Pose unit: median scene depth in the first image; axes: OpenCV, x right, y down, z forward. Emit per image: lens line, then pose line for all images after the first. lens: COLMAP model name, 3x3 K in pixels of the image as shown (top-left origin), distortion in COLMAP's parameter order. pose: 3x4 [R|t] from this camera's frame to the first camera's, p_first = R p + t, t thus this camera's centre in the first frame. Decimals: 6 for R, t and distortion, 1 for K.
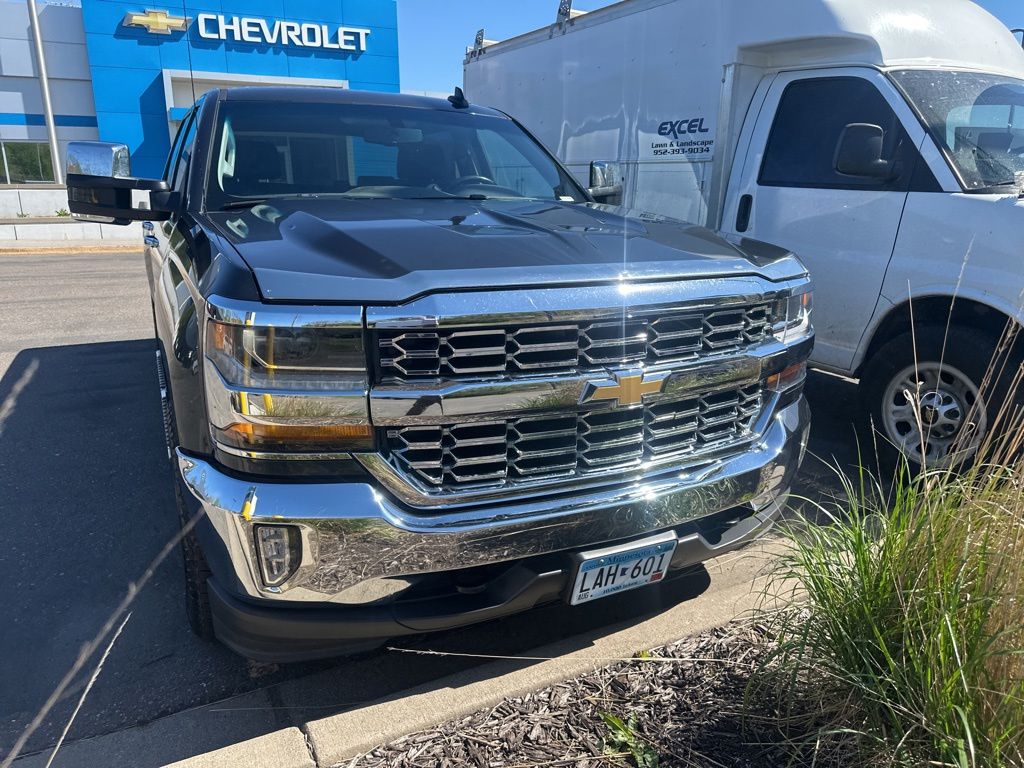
lens RADIAL K [[728.2, 0, 515.0], [0, 728.2, 386.0], [0, 0, 1]] dist [0.030583, -0.037841]
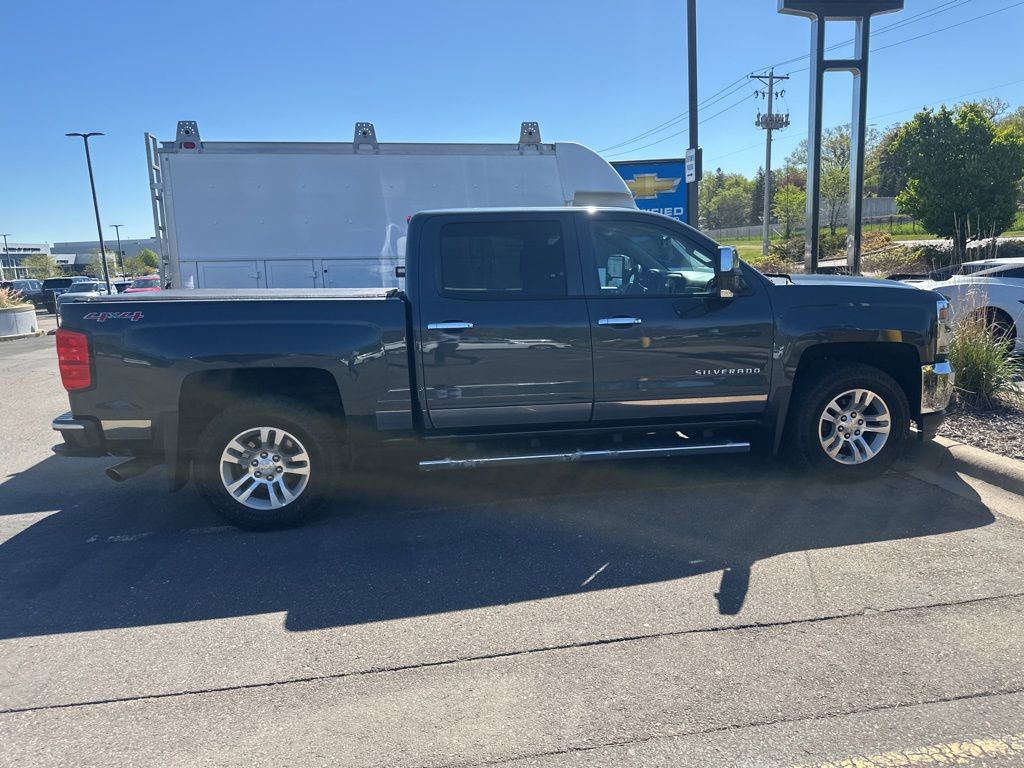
lens RADIAL K [[728.2, 0, 512.1], [0, 728.2, 385.4], [0, 0, 1]] dist [0.030583, -0.037841]
pose [[0.331764, -0.180893, 0.925856, -1.693942], [0.283853, 0.955102, 0.084894, -0.245289], [-0.899644, 0.234642, 0.368216, 0.706866]]
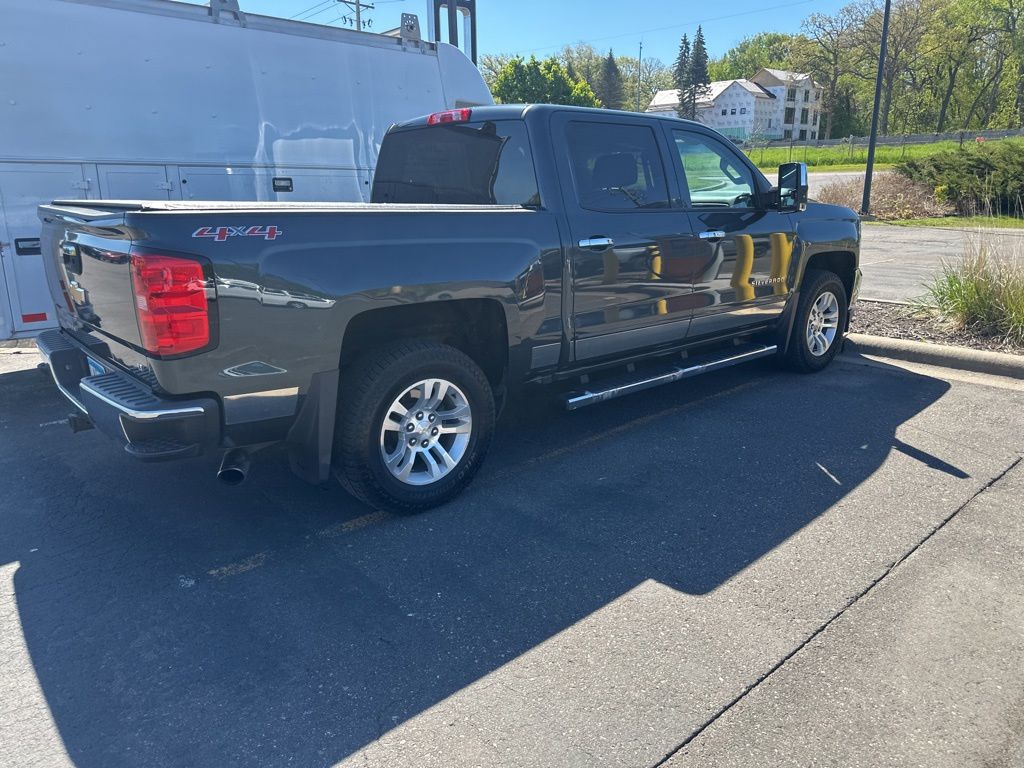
lens RADIAL K [[728.2, 0, 517.5], [0, 728.2, 385.4], [0, 0, 1]] dist [0.030583, -0.037841]
pose [[-0.251571, -0.265721, 0.930647, -1.617025], [0.259321, 0.907907, 0.329328, -0.455162], [-0.932451, 0.324186, -0.159496, 1.558233]]
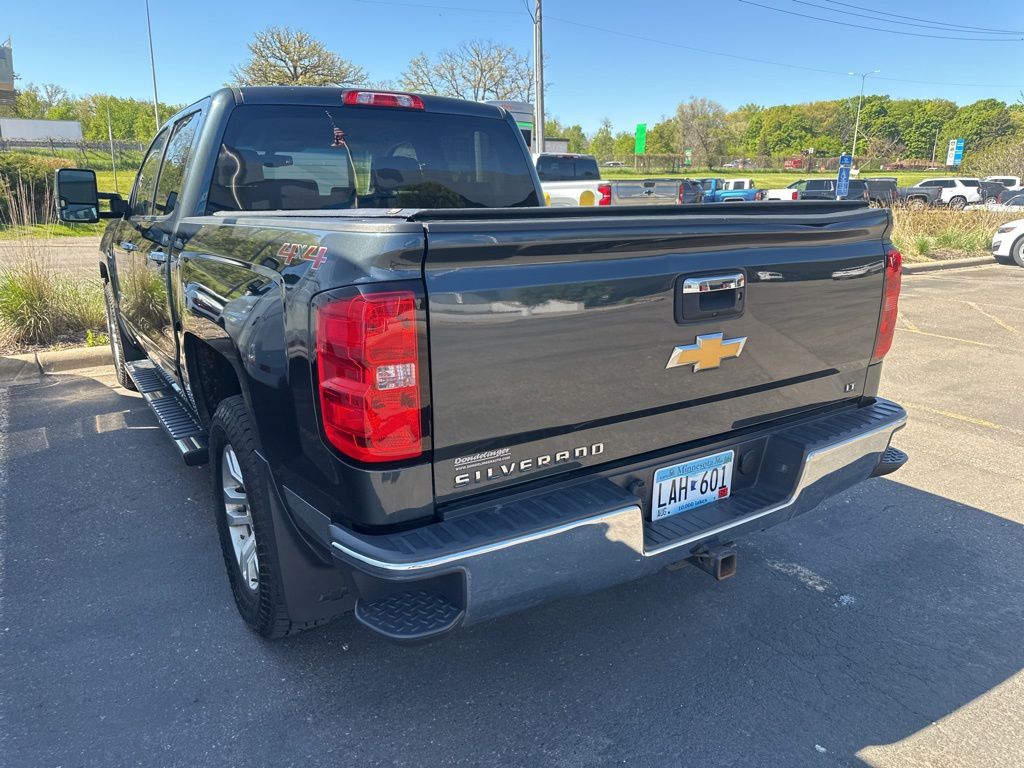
lens RADIAL K [[728.2, 0, 515.1], [0, 728.2, 380.9], [0, 0, 1]] dist [0.030583, -0.037841]
pose [[-0.994103, 0.017130, -0.107074, -0.445550], [-0.038090, 0.869354, 0.492720, -0.641872], [0.101526, 0.493893, -0.863575, 2.327117]]
